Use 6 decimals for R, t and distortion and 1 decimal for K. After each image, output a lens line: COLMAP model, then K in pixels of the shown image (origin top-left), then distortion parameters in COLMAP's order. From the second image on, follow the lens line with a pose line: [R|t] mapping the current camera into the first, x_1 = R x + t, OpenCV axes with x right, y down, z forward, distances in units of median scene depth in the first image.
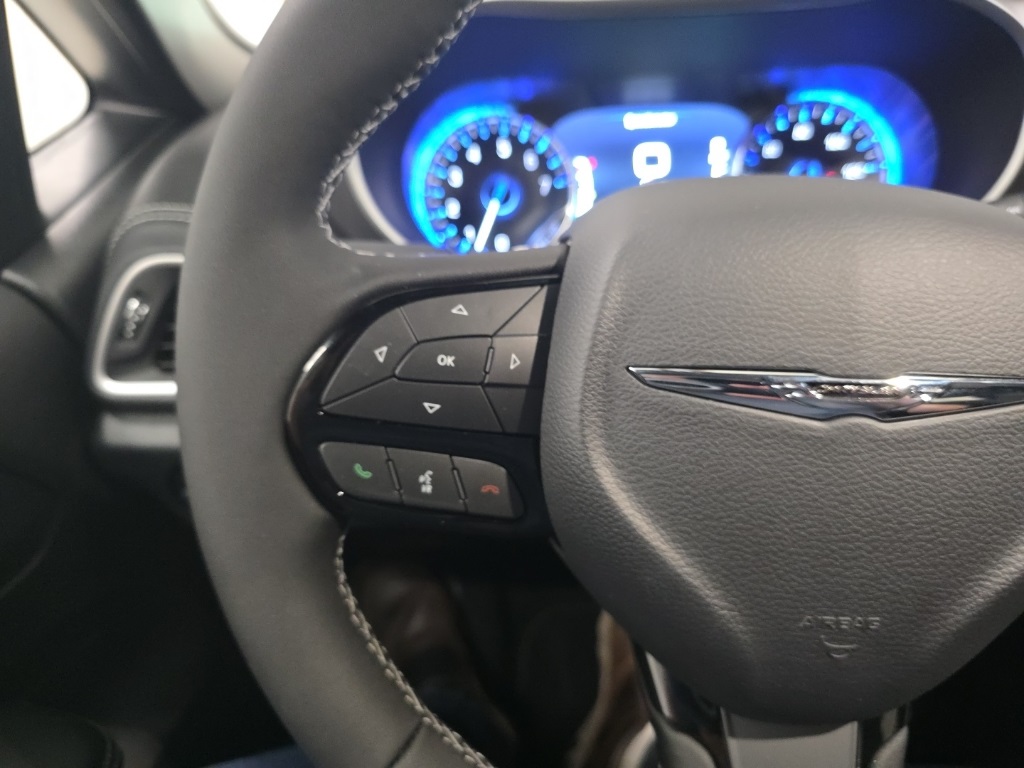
lens RADIAL K [[720.7, 0, 516.8], [0, 720.7, 380.2], [0, 0, 1]] dist [0.040700, -0.046047]
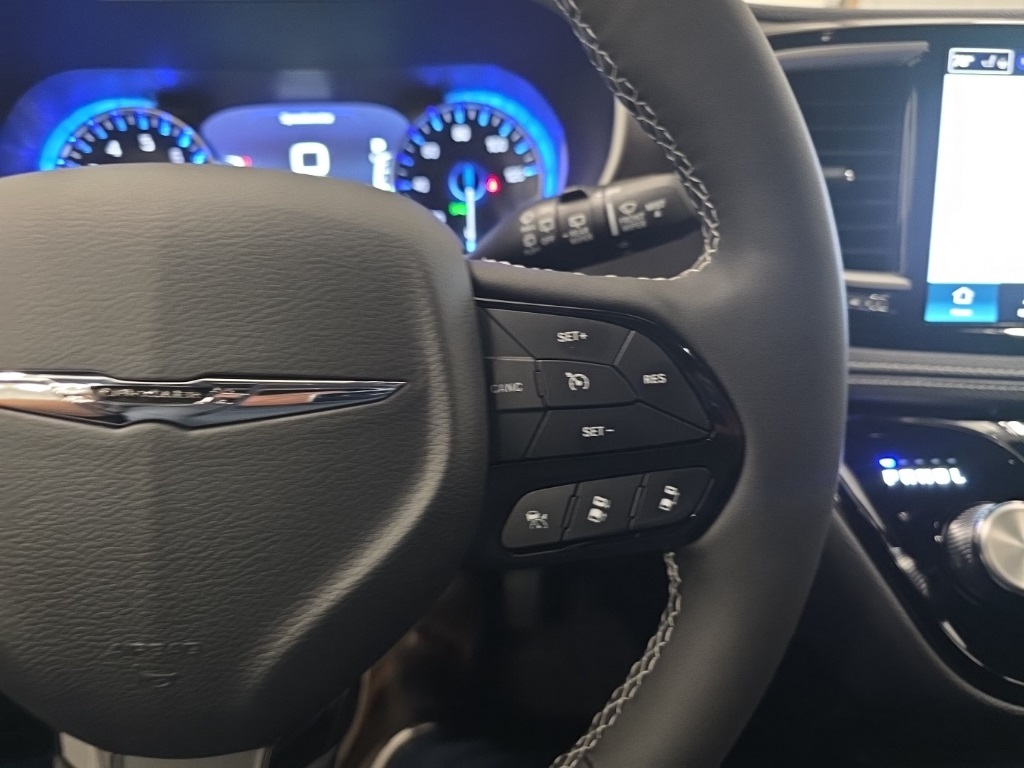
lens RADIAL K [[720.7, 0, 511.8], [0, 720.7, 375.8], [0, 0, 1]] dist [0.040700, -0.046047]
pose [[0.997485, -0.005703, 0.070655, 0.393001], [0.007134, 0.999774, -0.020024, 0.006064], [-0.070525, 0.020478, 0.997300, 0.024905]]
